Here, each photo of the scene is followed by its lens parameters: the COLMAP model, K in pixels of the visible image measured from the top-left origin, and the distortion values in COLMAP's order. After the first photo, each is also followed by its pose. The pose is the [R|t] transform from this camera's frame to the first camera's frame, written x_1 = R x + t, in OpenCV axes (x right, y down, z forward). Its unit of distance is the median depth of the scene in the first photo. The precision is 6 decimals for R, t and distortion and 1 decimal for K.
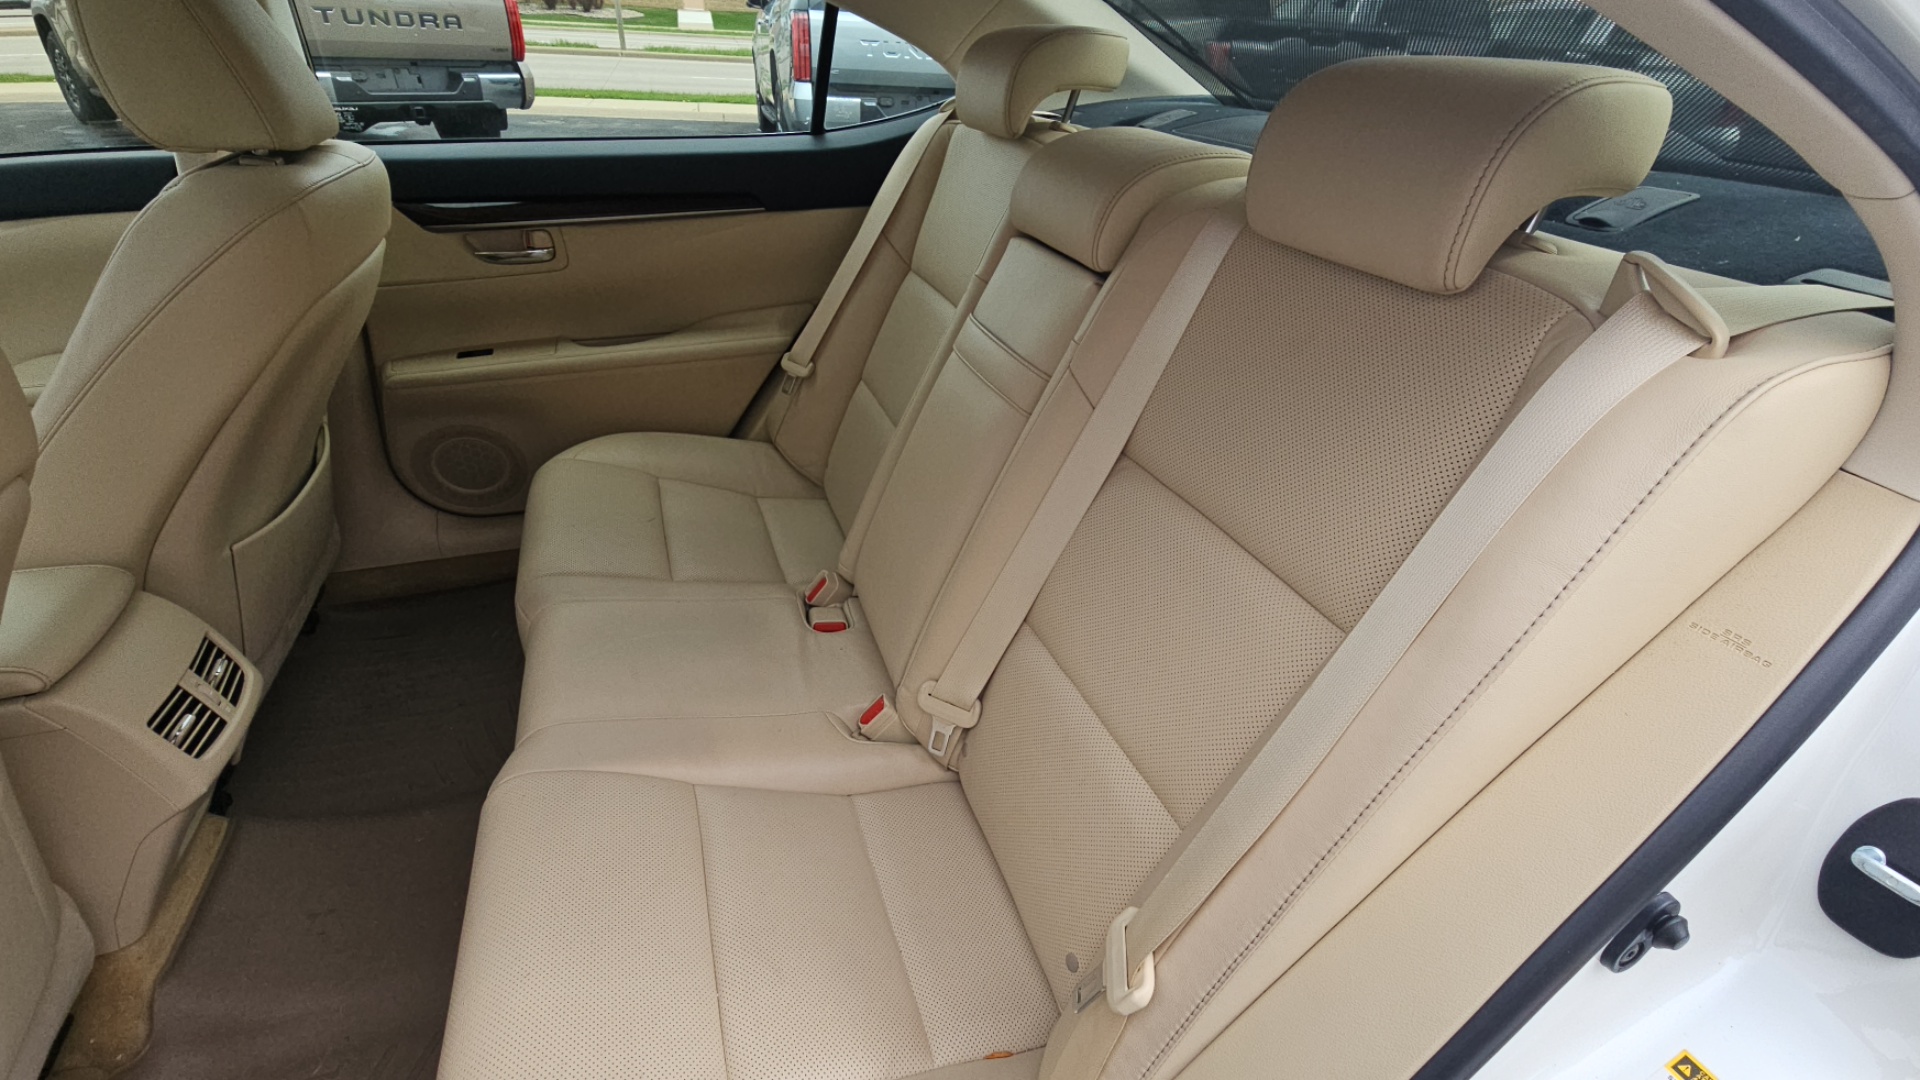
lens RADIAL K [[854.3, 0, 981.6], [0, 854.3, 546.1], [0, 0, 1]] dist [0.001744, -0.003115]
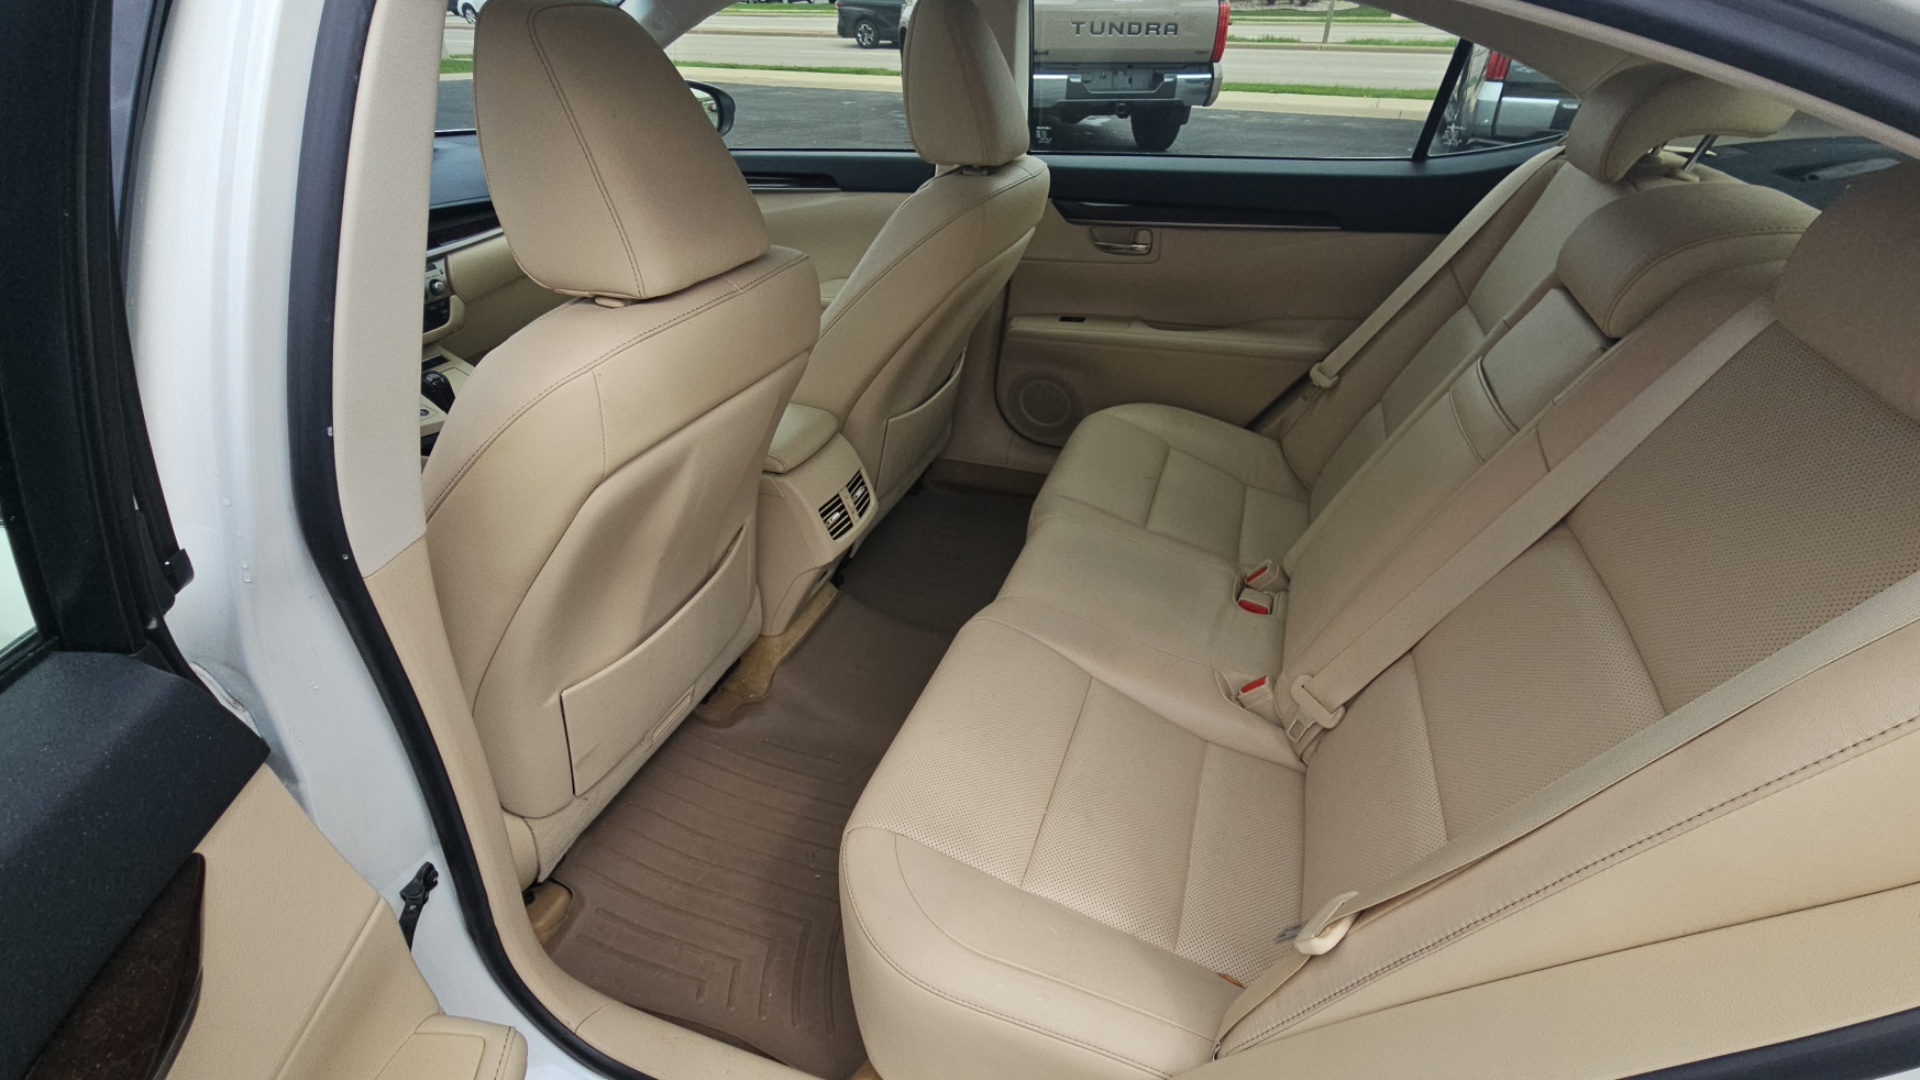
lens RADIAL K [[861.6, 0, 980.3], [0, 861.6, 546.5], [0, 0, 1]] dist [0.001877, -0.000613]
pose [[0.773645, 0.299081, -0.558590, 0.120125], [-0.295670, 0.950124, 0.099215, 0.009965], [0.560403, 0.088402, 0.823489, -0.106125]]
